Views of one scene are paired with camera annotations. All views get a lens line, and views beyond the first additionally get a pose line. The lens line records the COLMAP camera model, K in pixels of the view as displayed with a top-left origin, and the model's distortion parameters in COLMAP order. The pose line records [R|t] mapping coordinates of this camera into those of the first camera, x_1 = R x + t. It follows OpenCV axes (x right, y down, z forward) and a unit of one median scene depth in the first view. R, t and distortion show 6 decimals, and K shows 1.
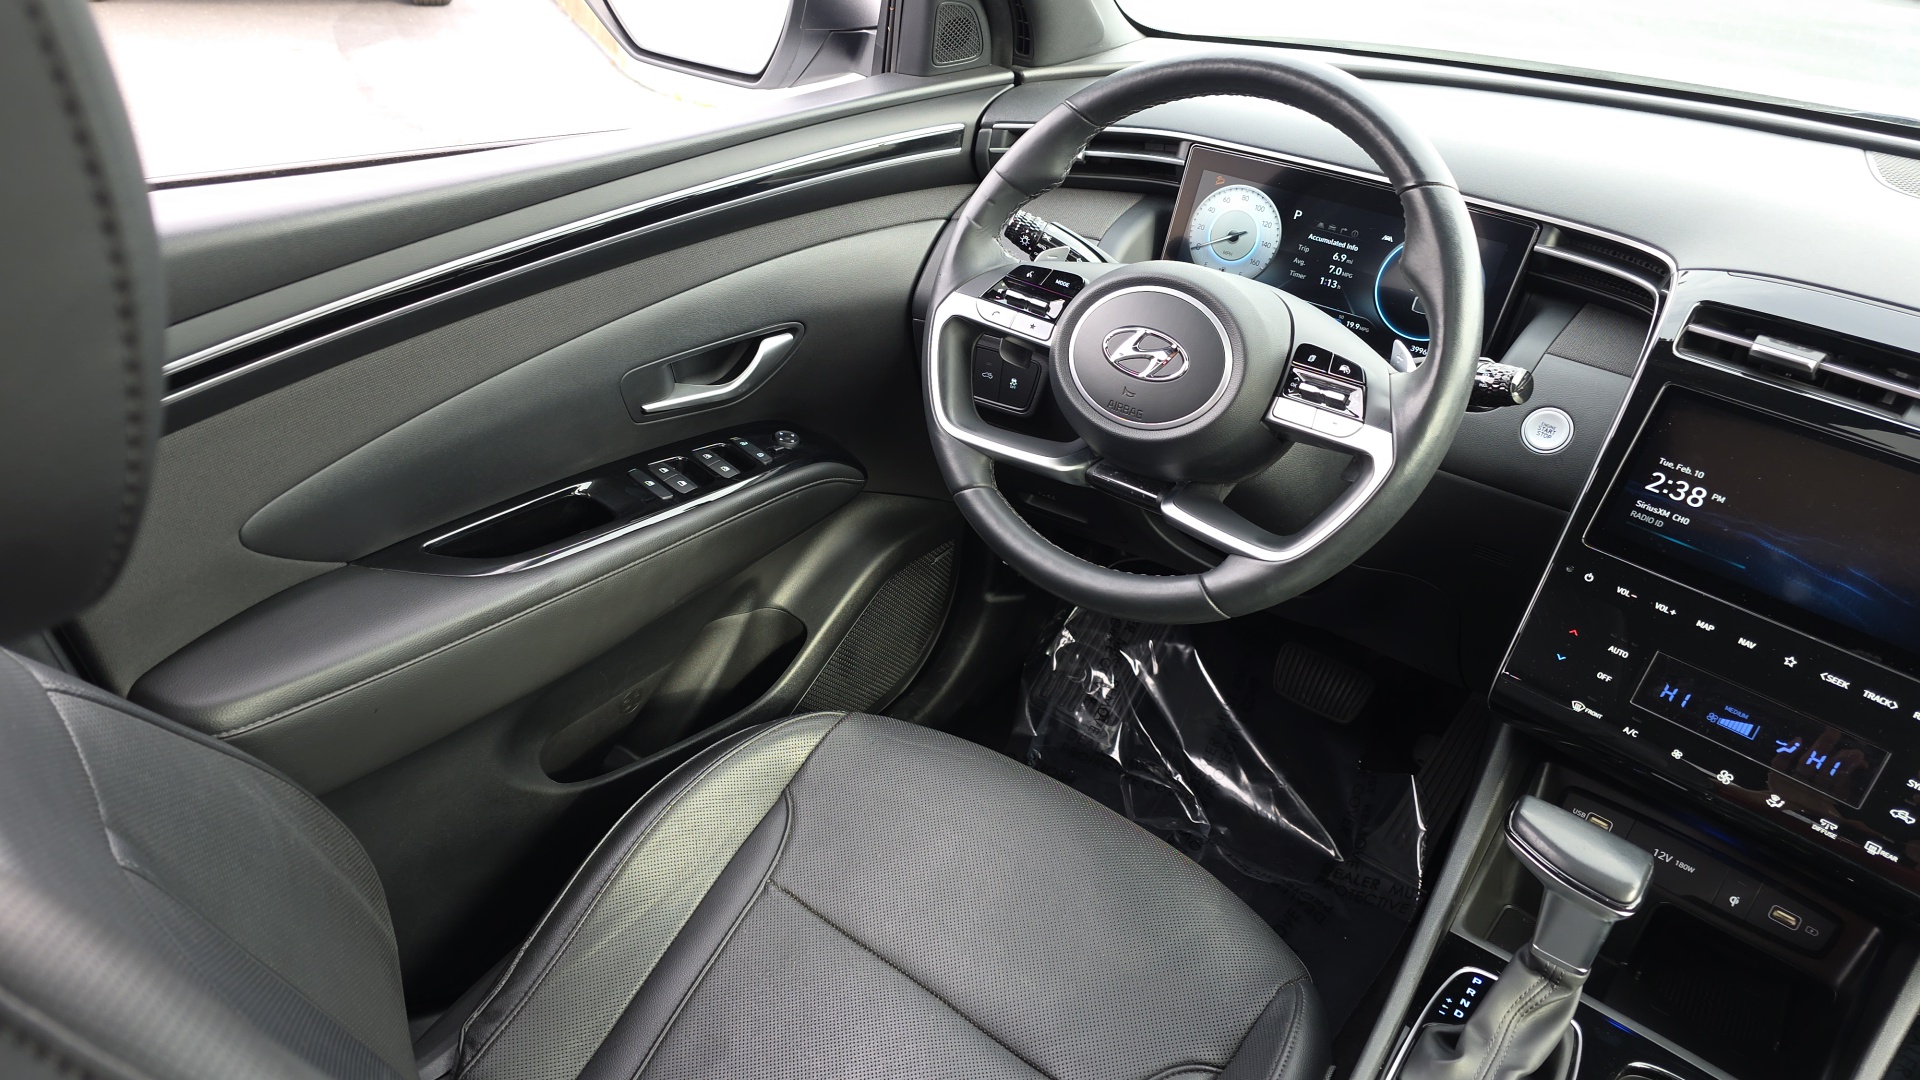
lens RADIAL K [[1297.5, 0, 952.2], [0, 1297.5, 548.4], [0, 0, 1]] dist [0.082282, -0.077768]
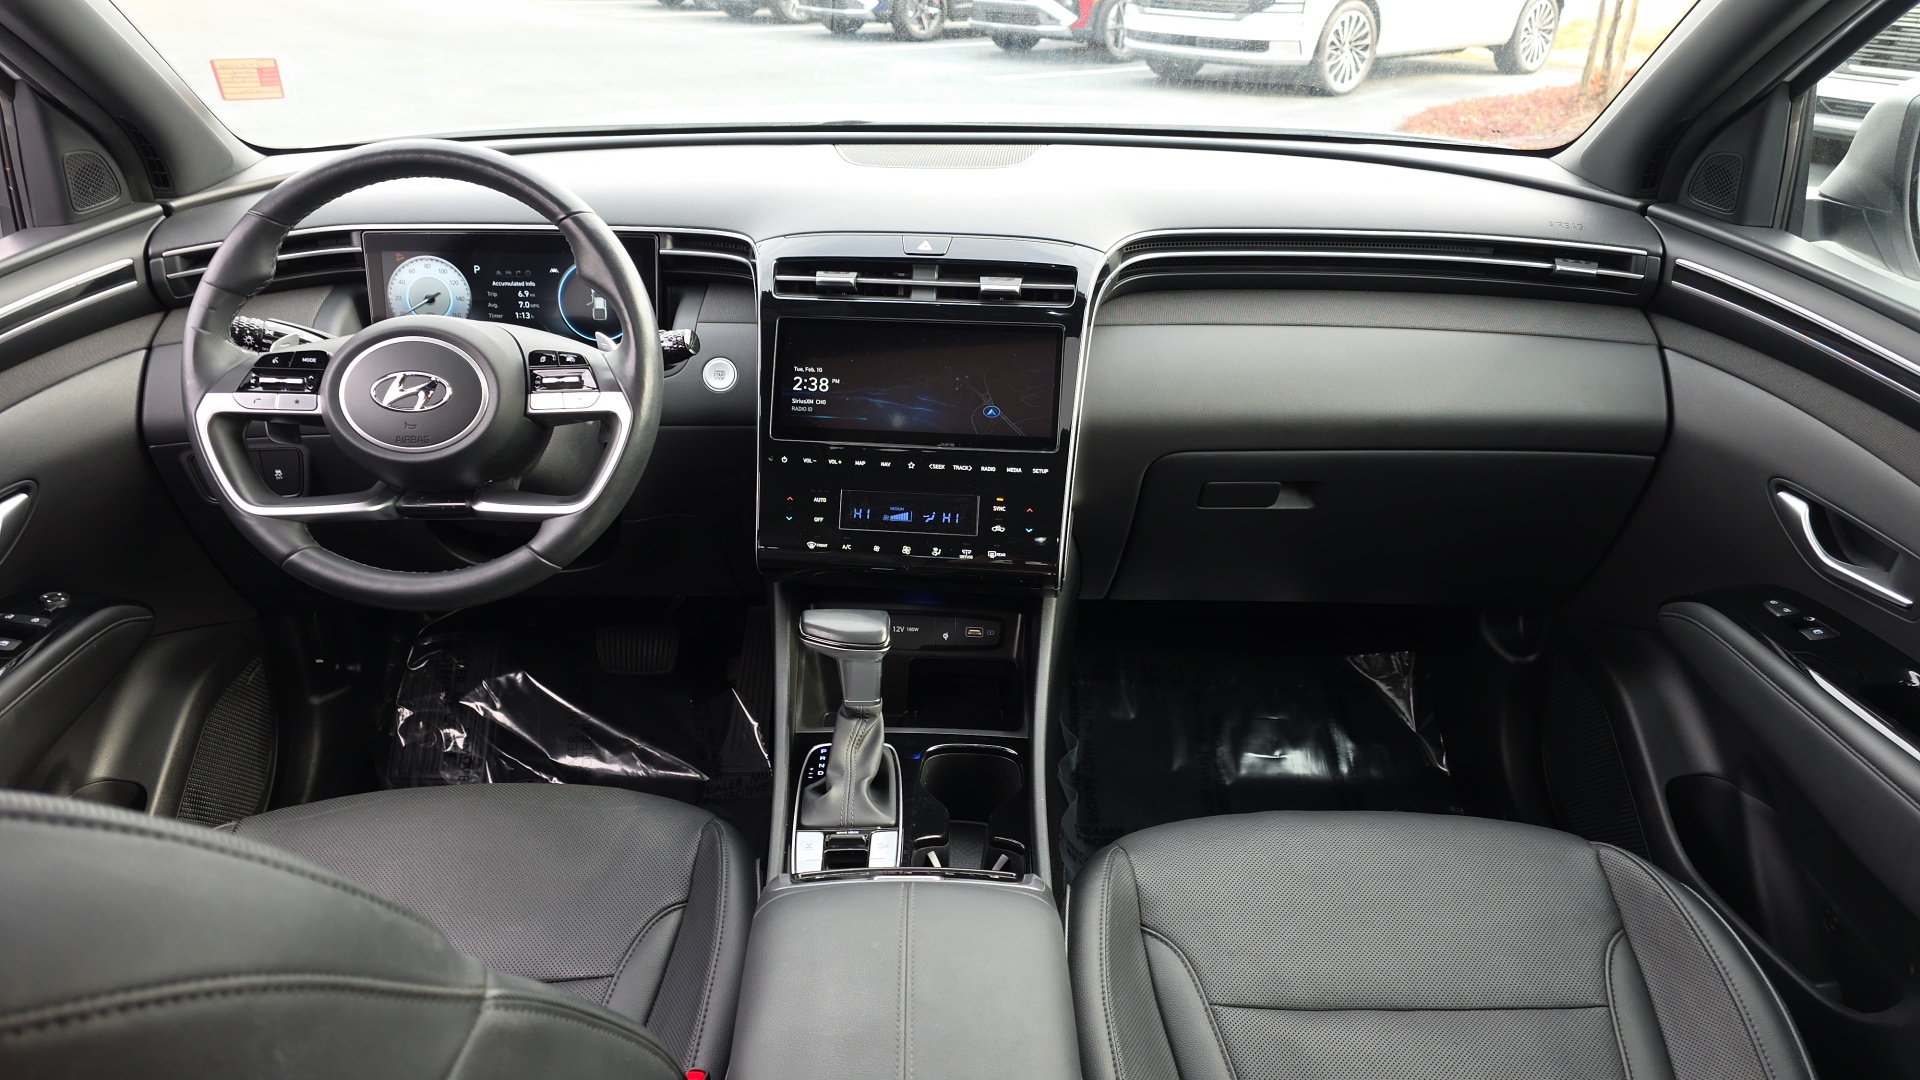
lens RADIAL K [[1273.7, 0, 951.2], [0, 1273.7, 581.5], [0, 0, 1]] dist [0.044630, -0.040460]
pose [[0.778192, -0.346467, 0.523811, -0.145982], [0.364438, 0.928390, 0.072648, 0.110263], [-0.511471, 0.134363, 0.848731, -0.248680]]
